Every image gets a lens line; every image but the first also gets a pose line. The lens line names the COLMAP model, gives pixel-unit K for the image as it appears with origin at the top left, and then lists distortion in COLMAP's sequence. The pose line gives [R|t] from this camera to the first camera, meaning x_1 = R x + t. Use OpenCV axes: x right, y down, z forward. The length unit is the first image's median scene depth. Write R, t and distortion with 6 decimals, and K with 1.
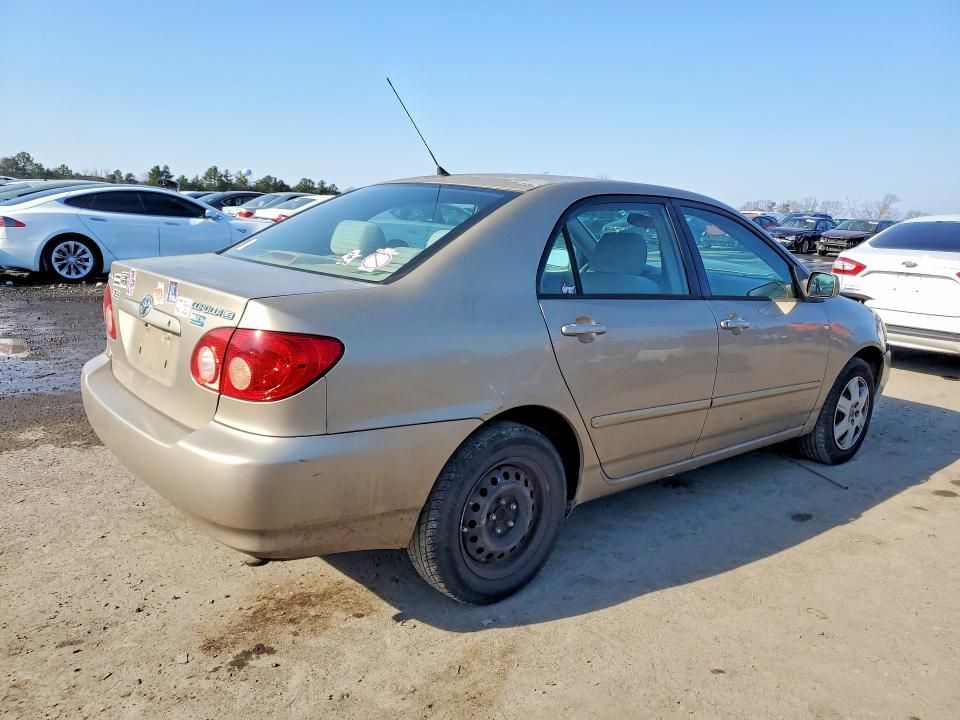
lens RADIAL K [[735.6, 0, 480.0], [0, 735.6, 360.0], [0, 0, 1]] dist [0.026777, 0.006451]
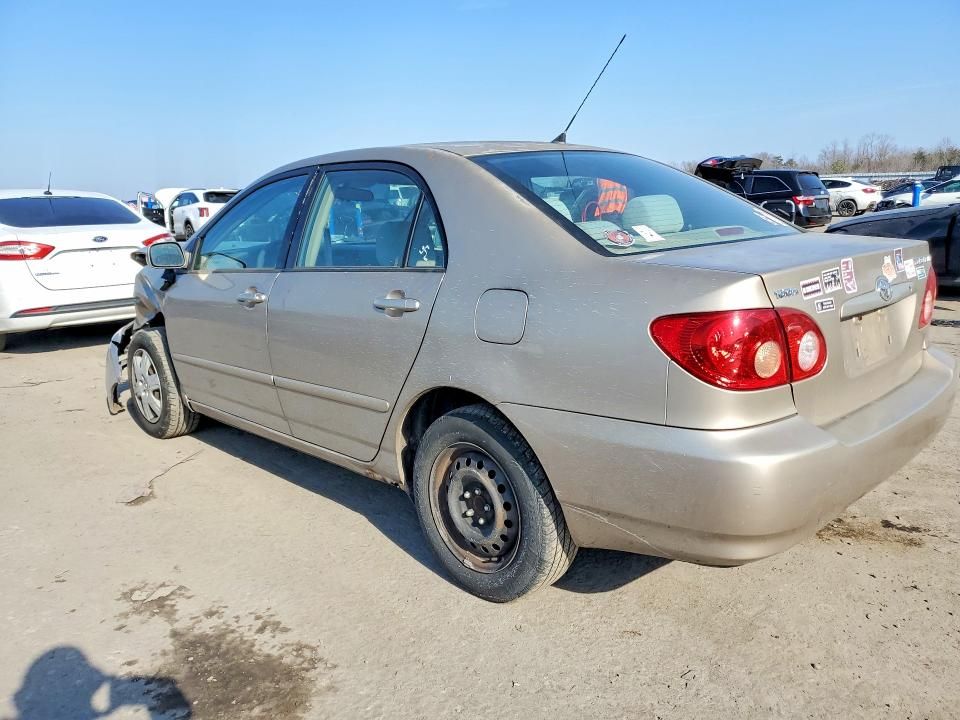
lens RADIAL K [[735.6, 0, 480.0], [0, 735.6, 360.0], [0, 0, 1]] dist [0.026777, 0.006451]
pose [[-0.052254, -0.253326, 0.965969, -1.078962], [0.225074, 0.939415, 0.258537, -0.275375], [-0.972939, 0.230924, 0.007929, 1.222852]]
